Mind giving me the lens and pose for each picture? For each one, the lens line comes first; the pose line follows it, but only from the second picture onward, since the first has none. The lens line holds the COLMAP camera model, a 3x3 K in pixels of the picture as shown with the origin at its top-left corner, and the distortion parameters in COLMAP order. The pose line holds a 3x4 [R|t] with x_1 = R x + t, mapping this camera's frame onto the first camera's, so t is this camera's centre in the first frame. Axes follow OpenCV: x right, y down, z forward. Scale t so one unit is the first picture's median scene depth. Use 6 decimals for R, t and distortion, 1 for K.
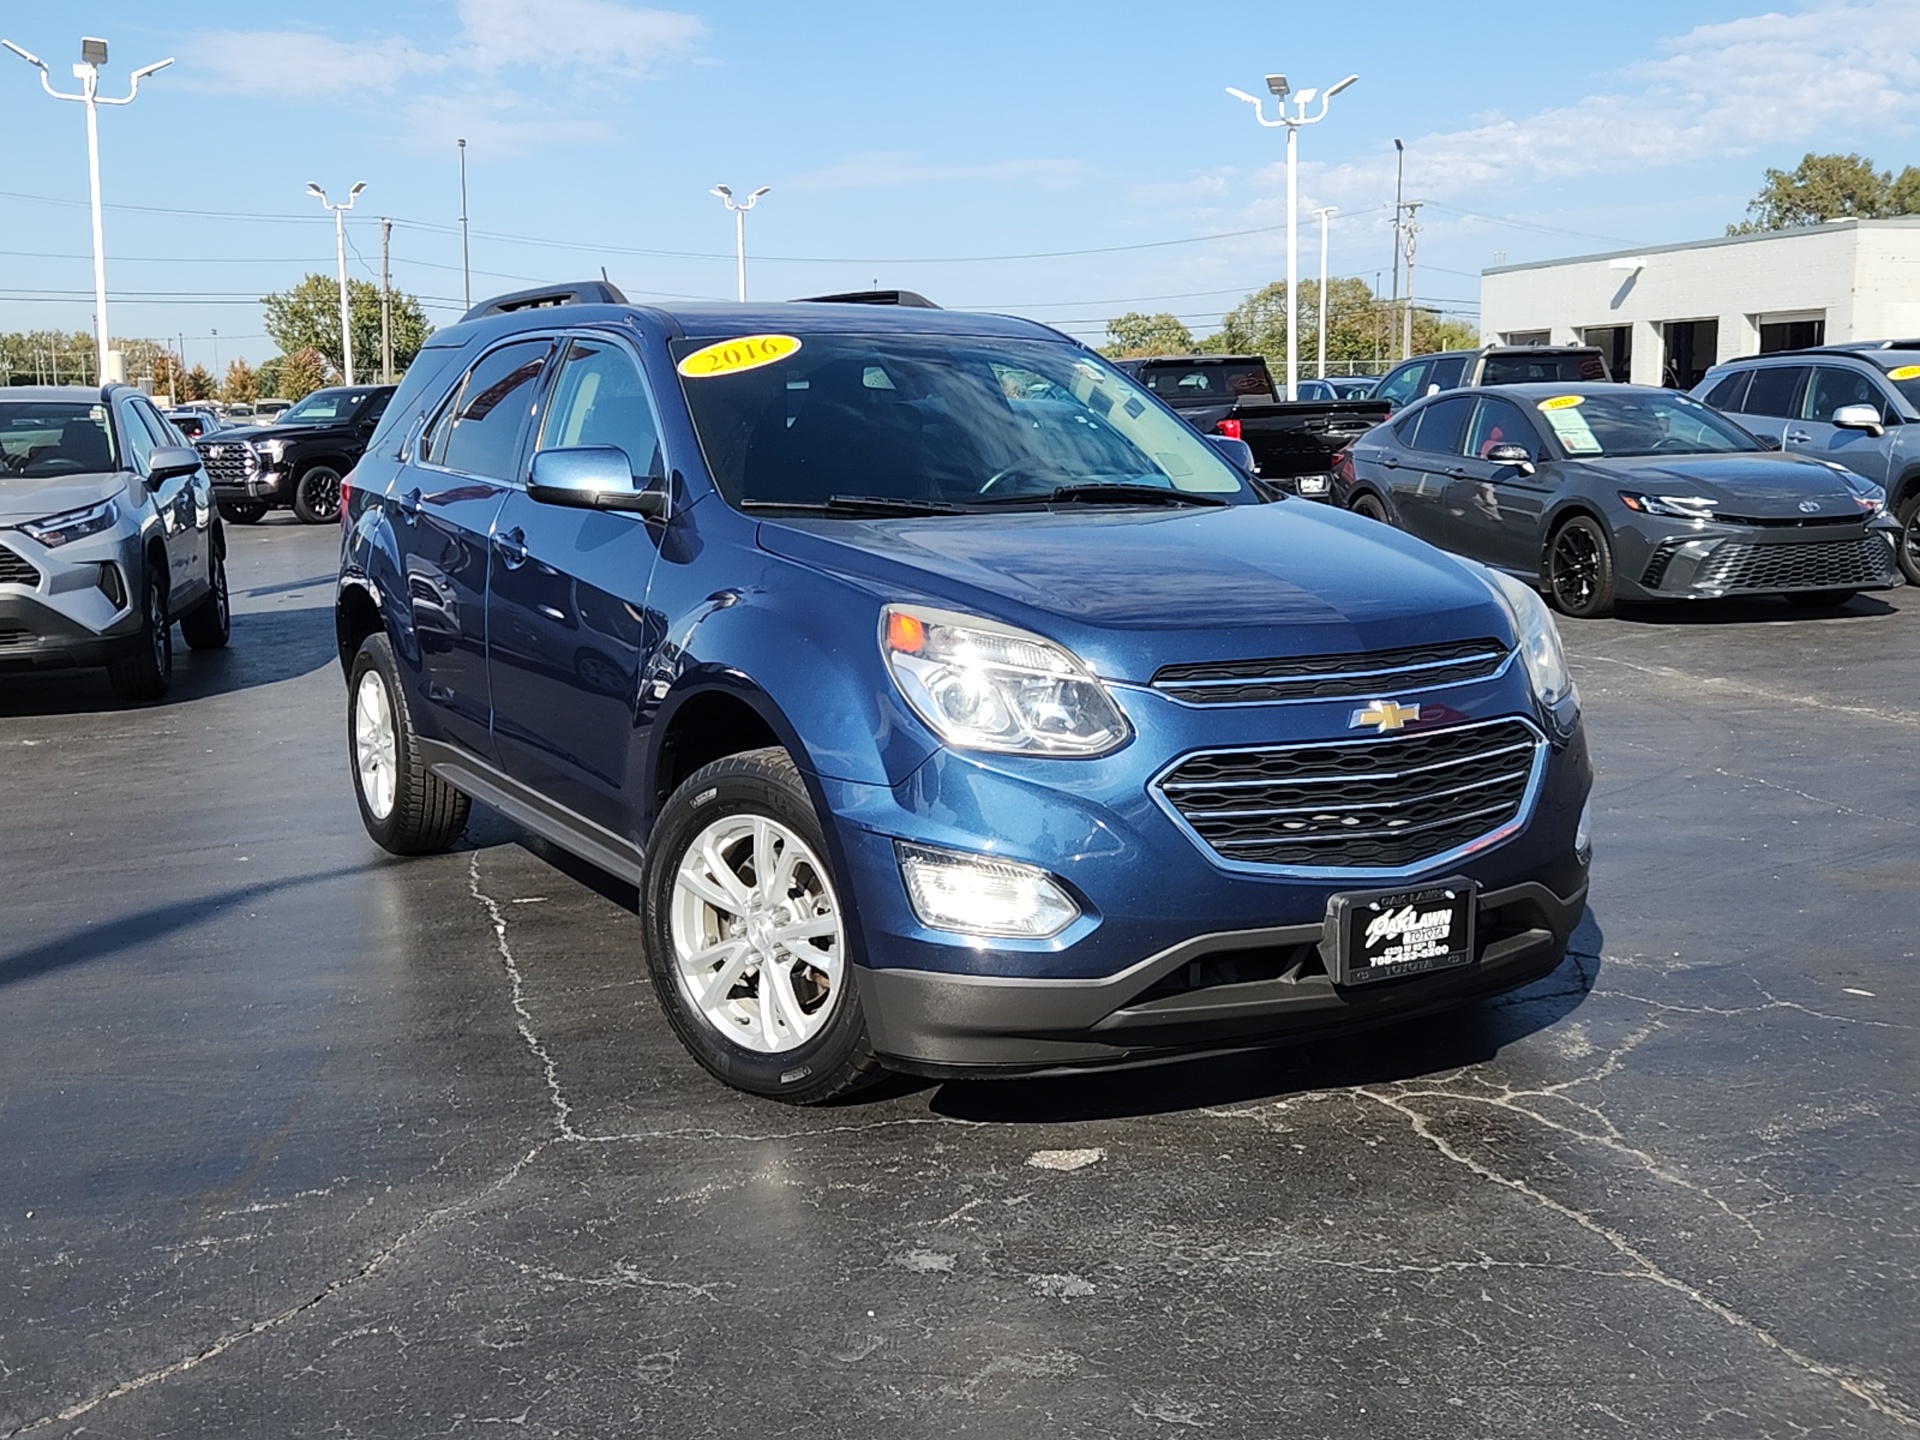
lens RADIAL K [[2029.3, 0, 949.6], [0, 2029.3, 722.9], [0, 0, 1]] dist [0.061977, 0.000000]
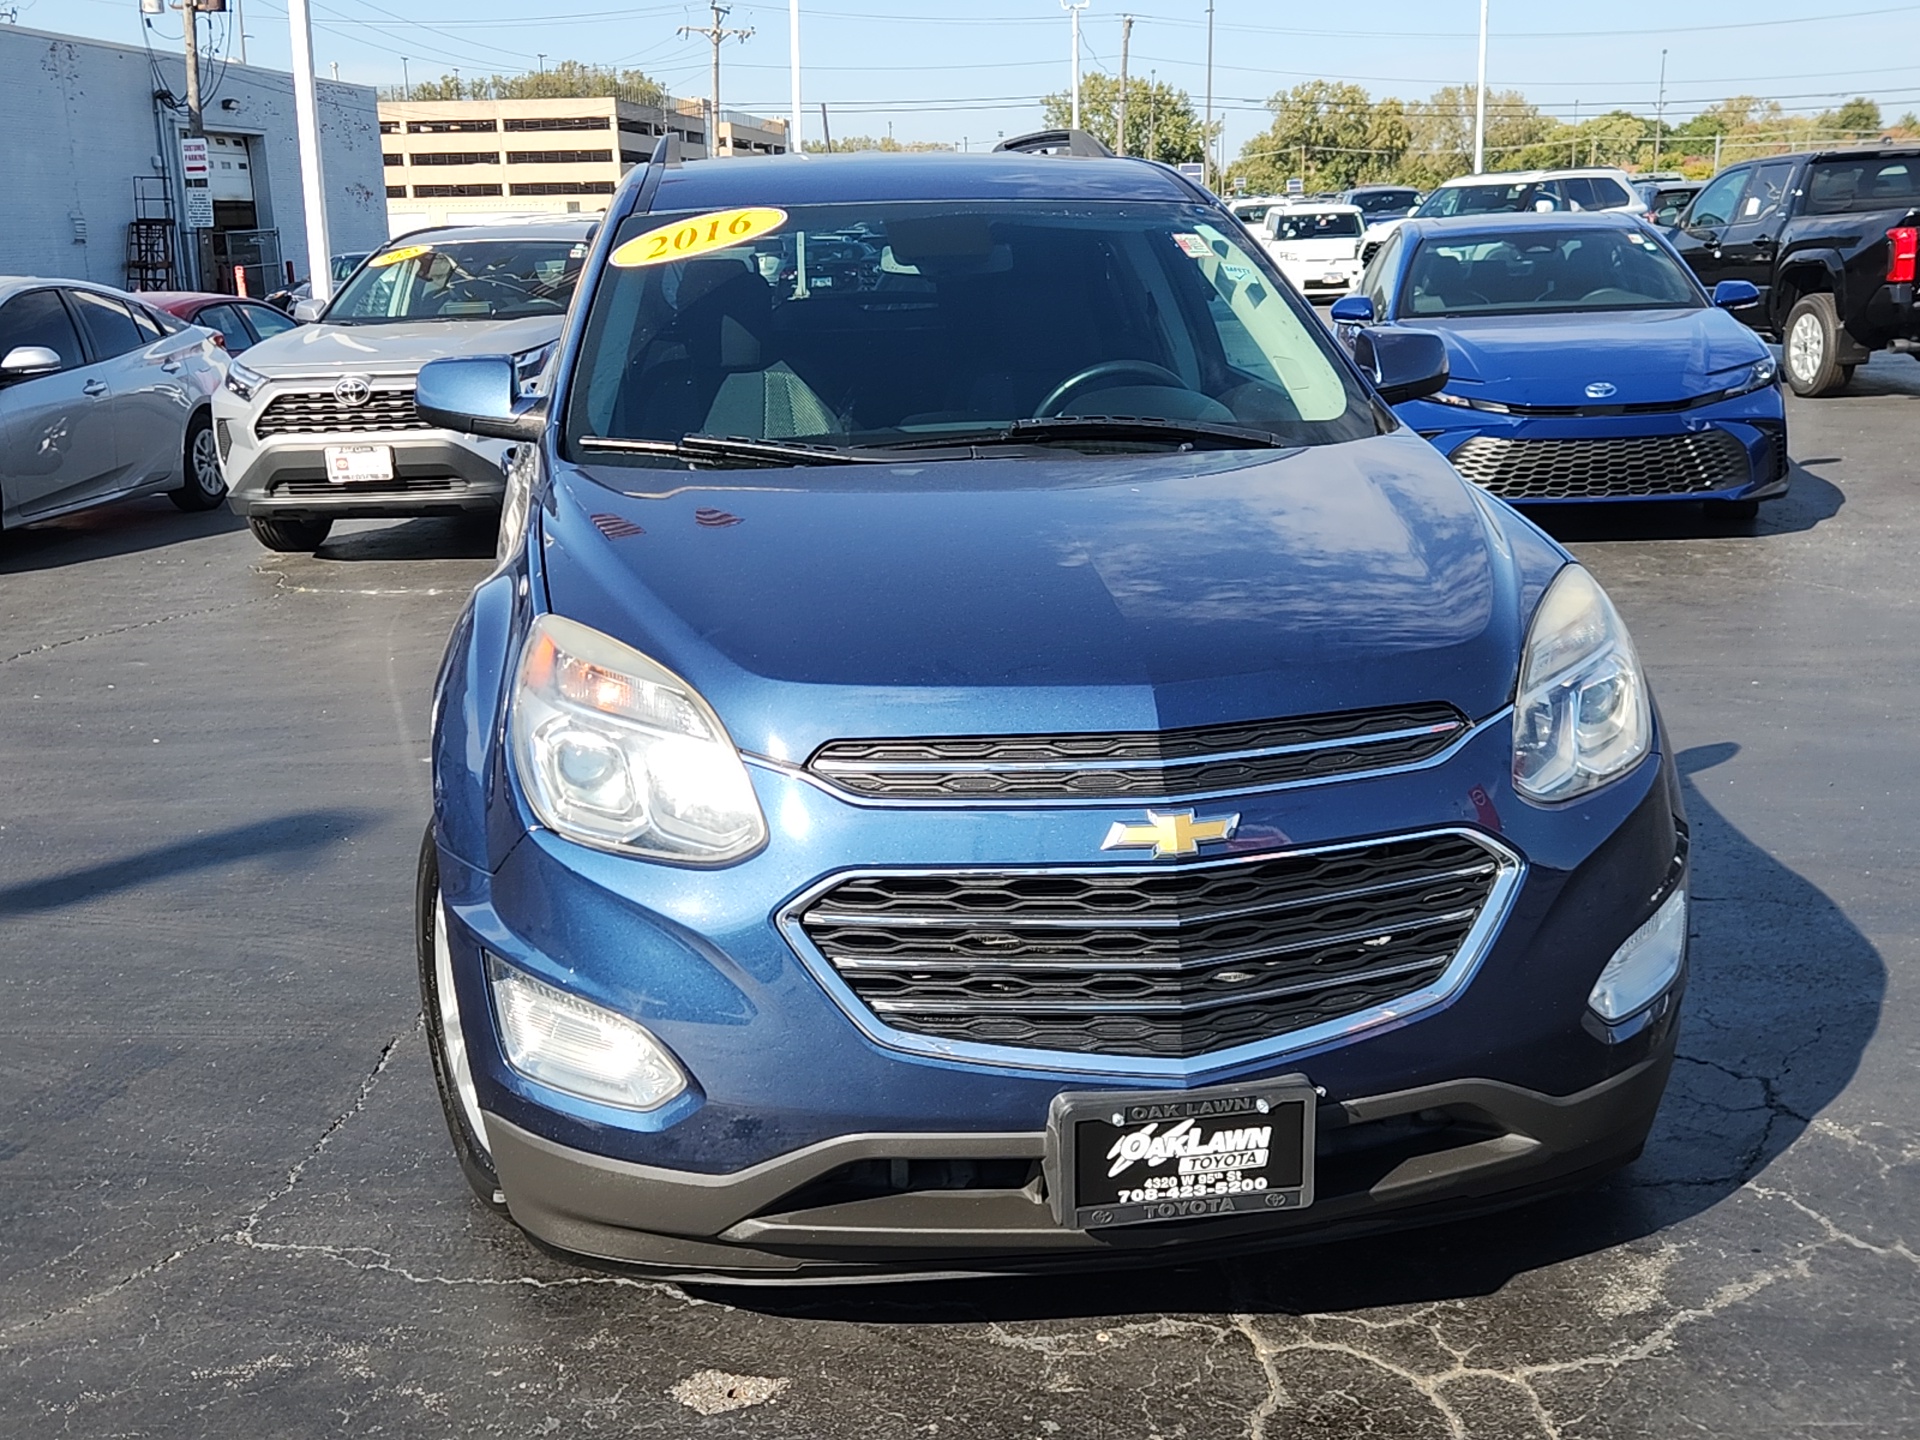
lens RADIAL K [[2029.3, 0, 965.7], [0, 2029.3, 713.6], [0, 0, 1]] dist [0.061977, 0.000000]
pose [[0.937863, 0.070371, -0.339796, 0.367821], [-0.038638, 0.994310, 0.099274, -0.102824], [0.344848, -0.079977, 0.935245, 0.361007]]
